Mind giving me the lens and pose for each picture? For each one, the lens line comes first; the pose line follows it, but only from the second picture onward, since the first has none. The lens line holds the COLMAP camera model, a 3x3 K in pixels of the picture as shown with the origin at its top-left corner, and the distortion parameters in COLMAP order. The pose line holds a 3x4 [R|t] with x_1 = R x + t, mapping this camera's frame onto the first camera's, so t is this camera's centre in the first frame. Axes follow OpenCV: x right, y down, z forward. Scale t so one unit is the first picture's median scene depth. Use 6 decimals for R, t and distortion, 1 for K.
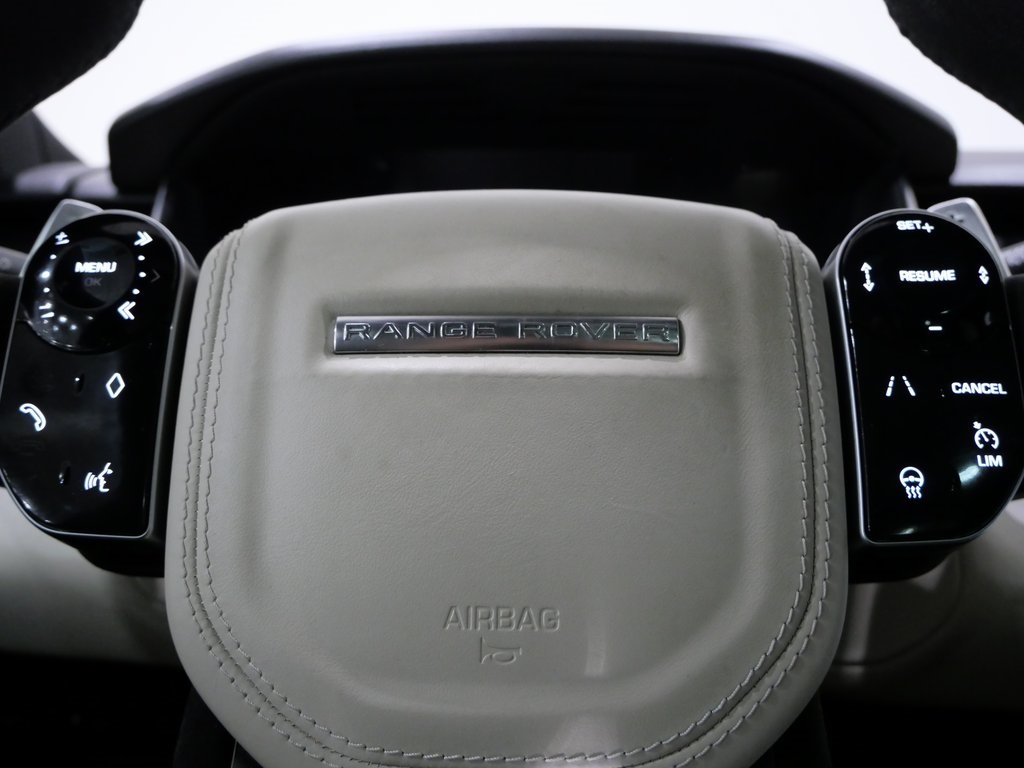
lens RADIAL K [[1000.5, 0, 512.0], [0, 1000.5, 384.0], [0, 0, 1]] dist [-0.004558, -0.006083]
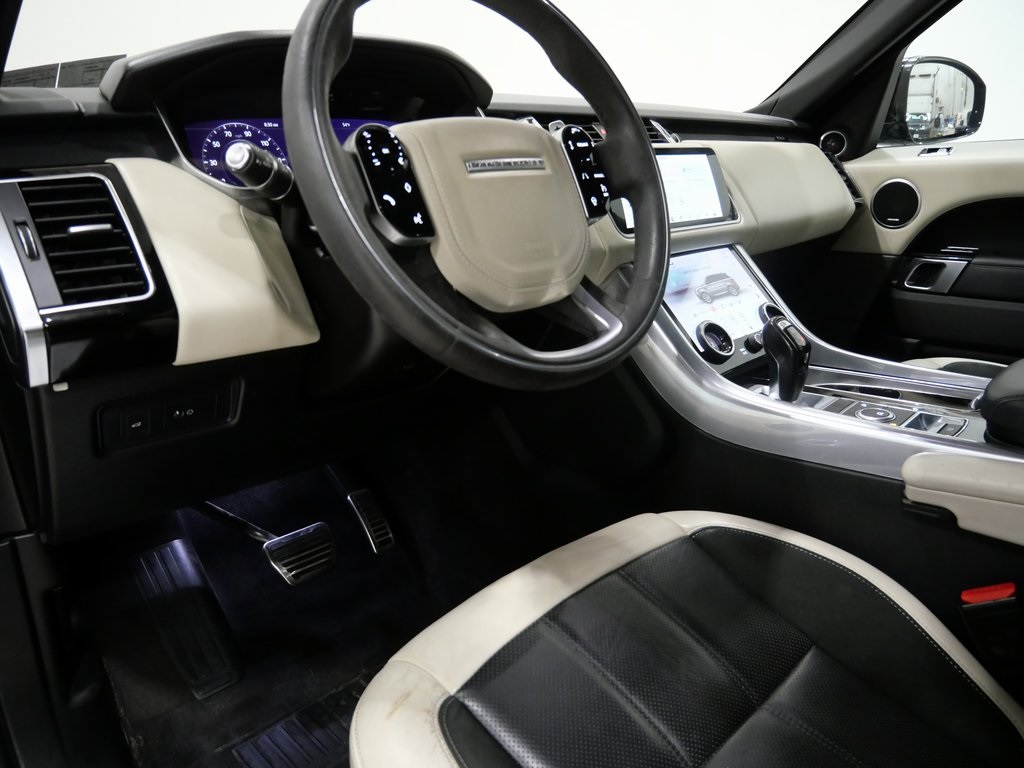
lens RADIAL K [[730.5, 0, 512.0], [0, 730.5, 384.0], [0, 0, 1]] dist [-0.040728, 0.000633]
pose [[0.703484, -0.232894, 0.671468, -1.765082], [0.106710, 0.968687, 0.224185, 0.113806], [-0.702654, -0.086058, 0.706308, -0.749961]]
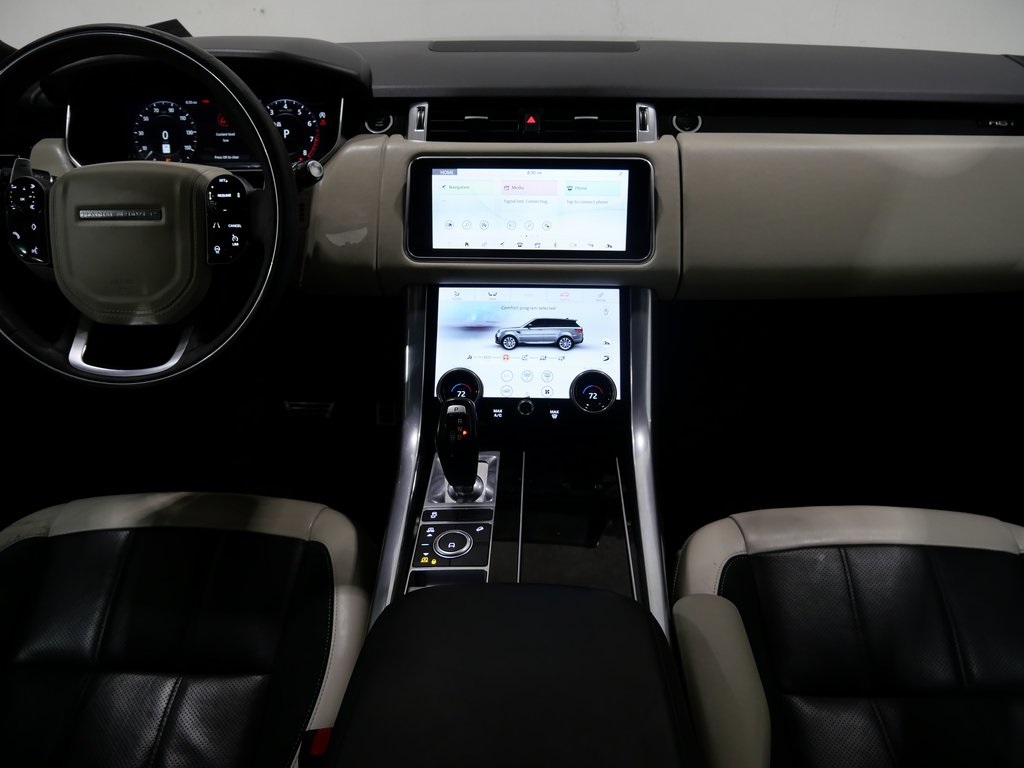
lens RADIAL K [[730.5, 0, 512.0], [0, 730.5, 384.0], [0, 0, 1]] dist [-0.040728, 0.000633]
pose [[0.999839, -0.000265, -0.017967, 1.670894], [0.008224, 0.895771, 0.444440, -0.732649], [0.015976, -0.444516, 0.895629, -1.949891]]
